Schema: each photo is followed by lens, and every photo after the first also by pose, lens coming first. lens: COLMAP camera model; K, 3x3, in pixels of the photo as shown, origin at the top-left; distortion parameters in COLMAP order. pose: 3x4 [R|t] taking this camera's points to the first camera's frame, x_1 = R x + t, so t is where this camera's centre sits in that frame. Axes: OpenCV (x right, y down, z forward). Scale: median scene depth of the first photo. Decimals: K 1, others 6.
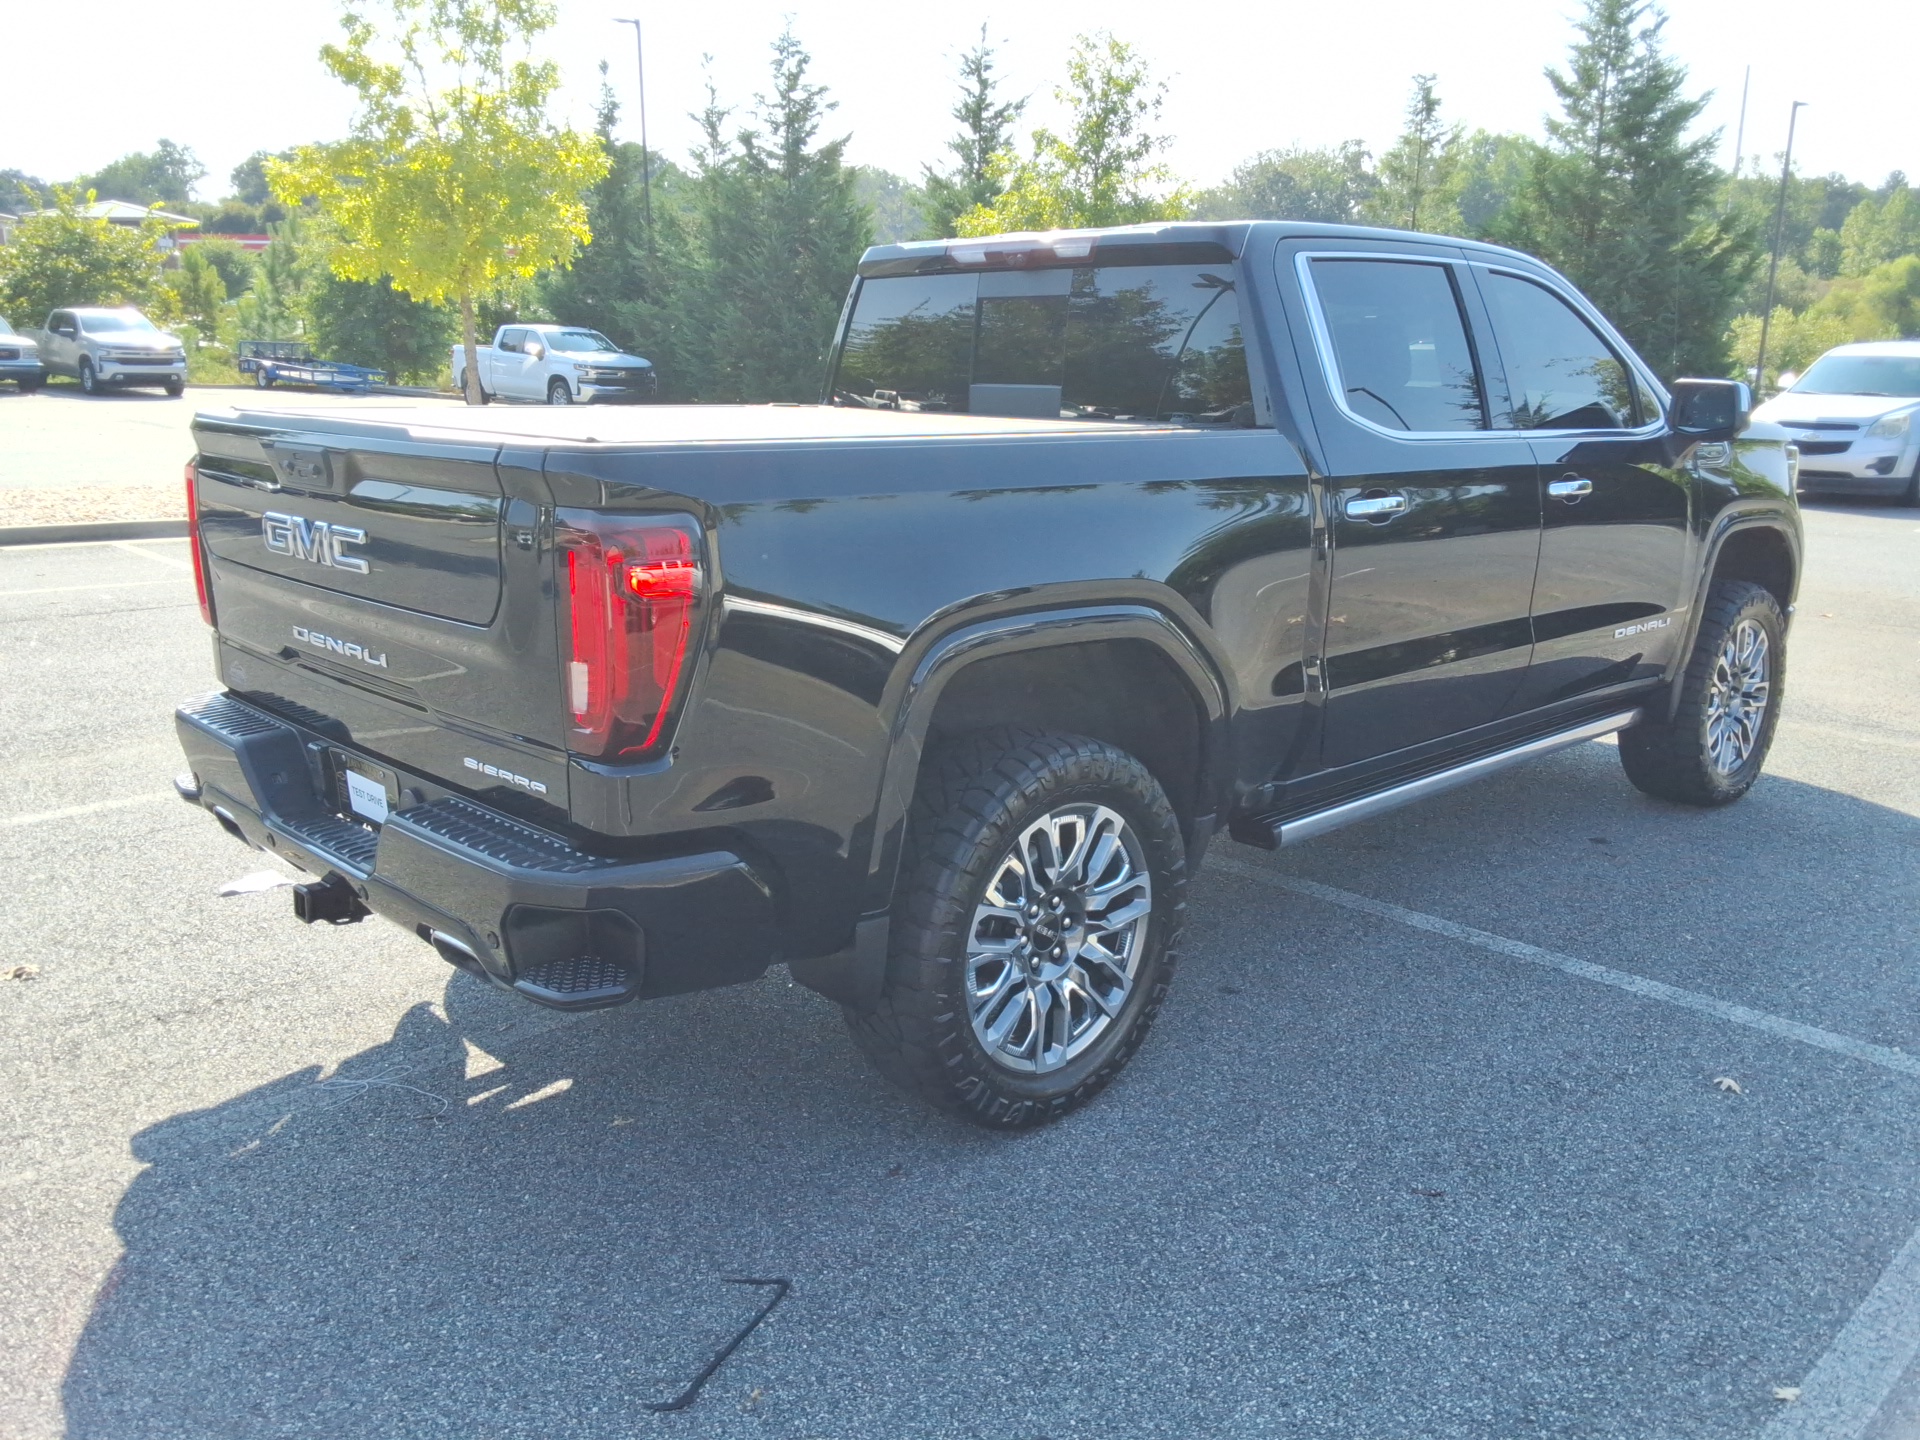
lens RADIAL K [[1542.3, 0, 980.2], [0, 1542.3, 693.7], [0, 0, 1]] dist [0.105337, -0.166923]
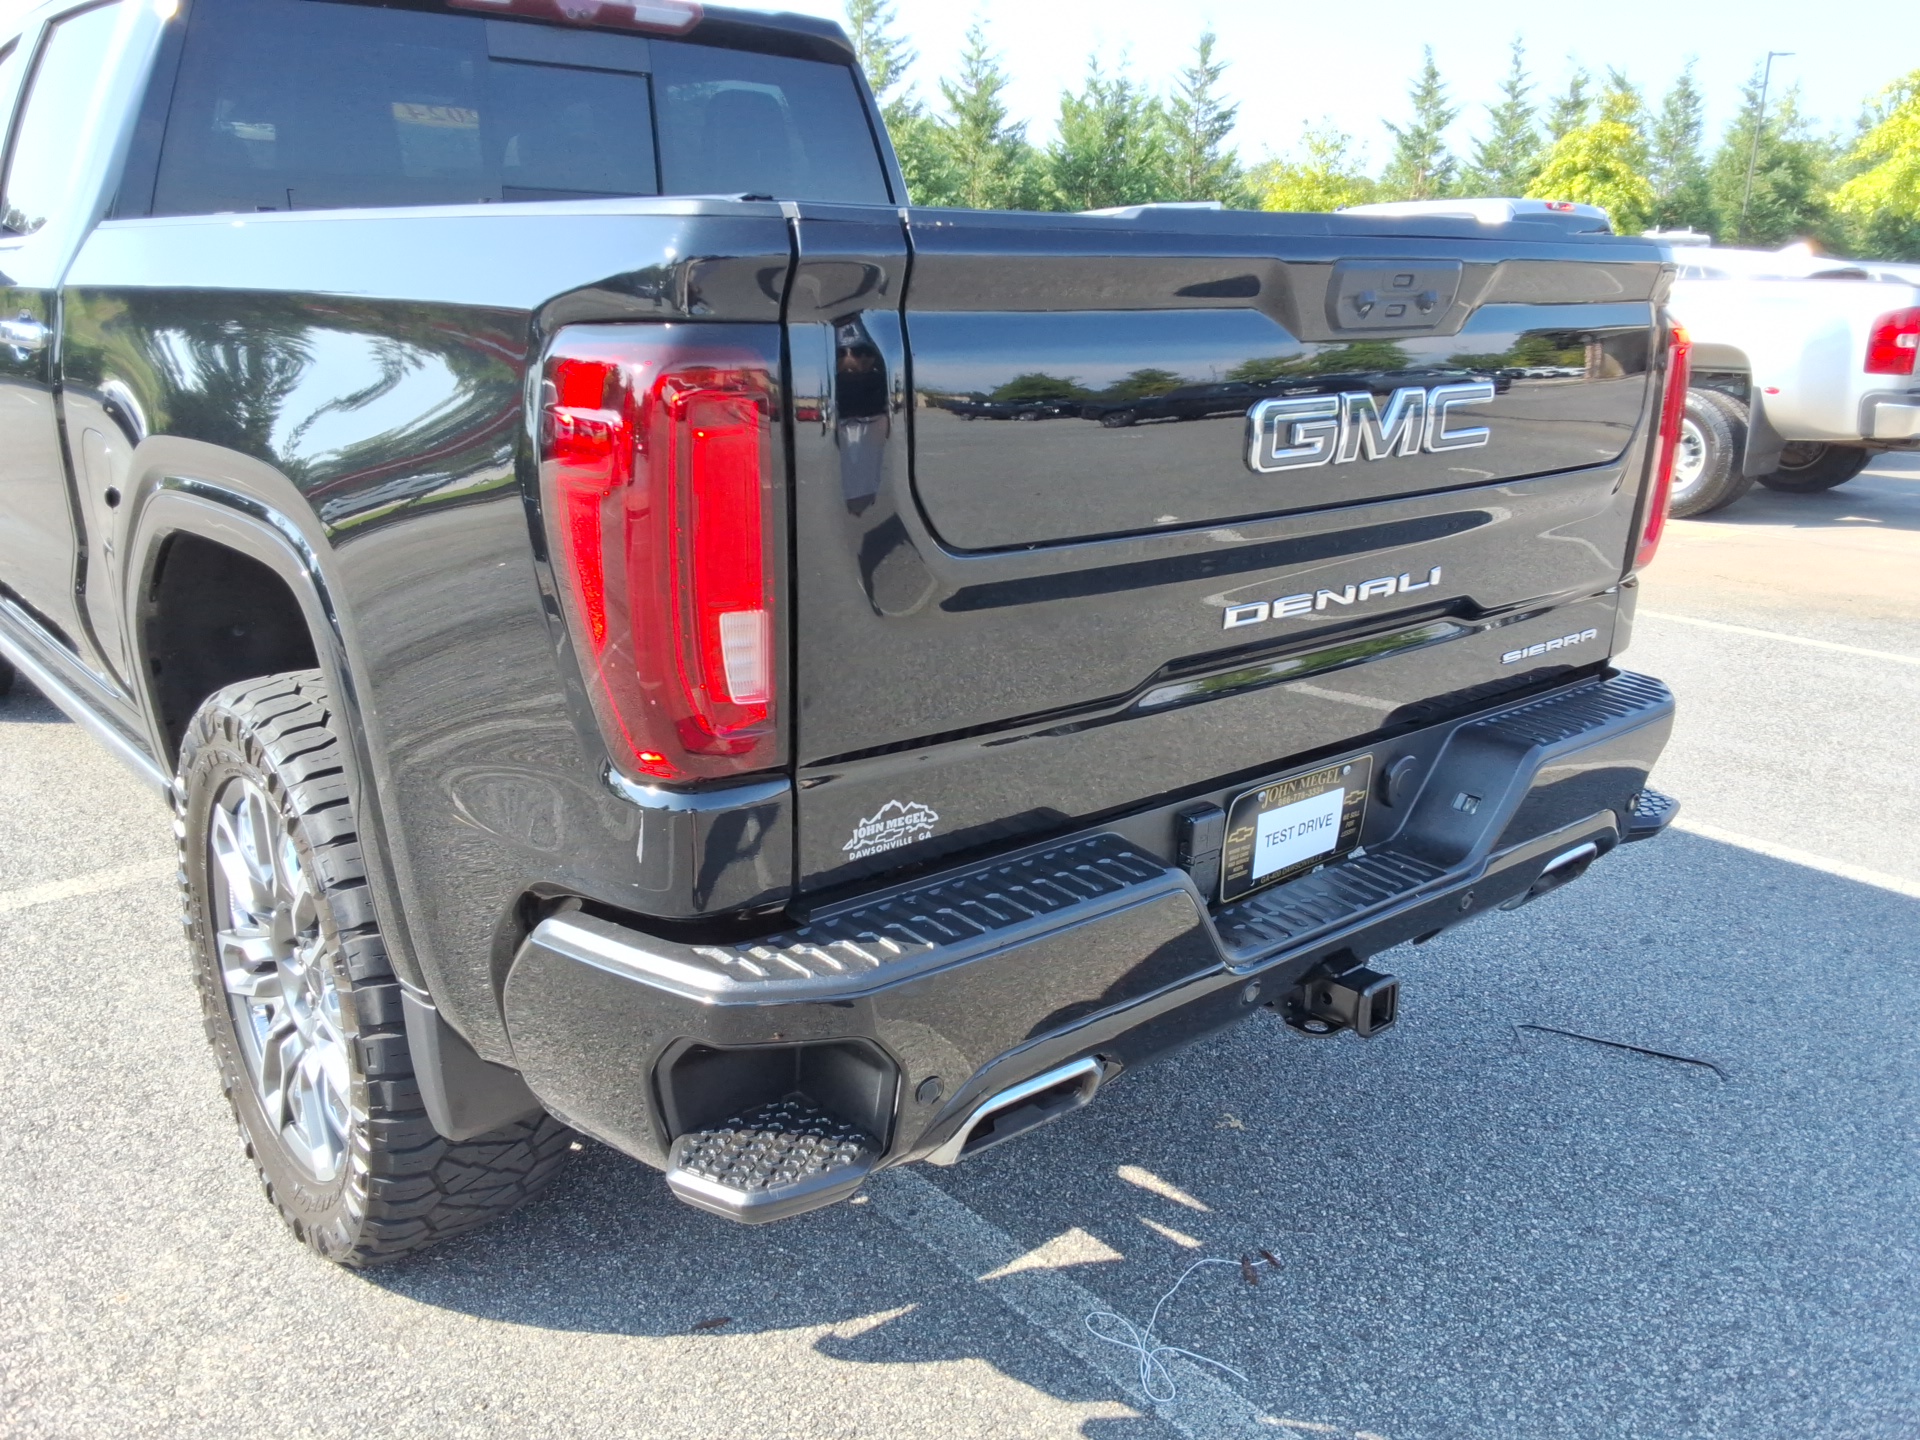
lens RADIAL K [[1542.3, 0, 976.5], [0, 1542.3, 698.6], [0, 0, 1]] dist [0.105337, -0.166923]
pose [[0.065943, -0.277448, 0.958475, -0.861762], [0.193865, 0.945824, 0.260448, -0.152363], [-0.978809, 0.168640, 0.116158, 0.907239]]
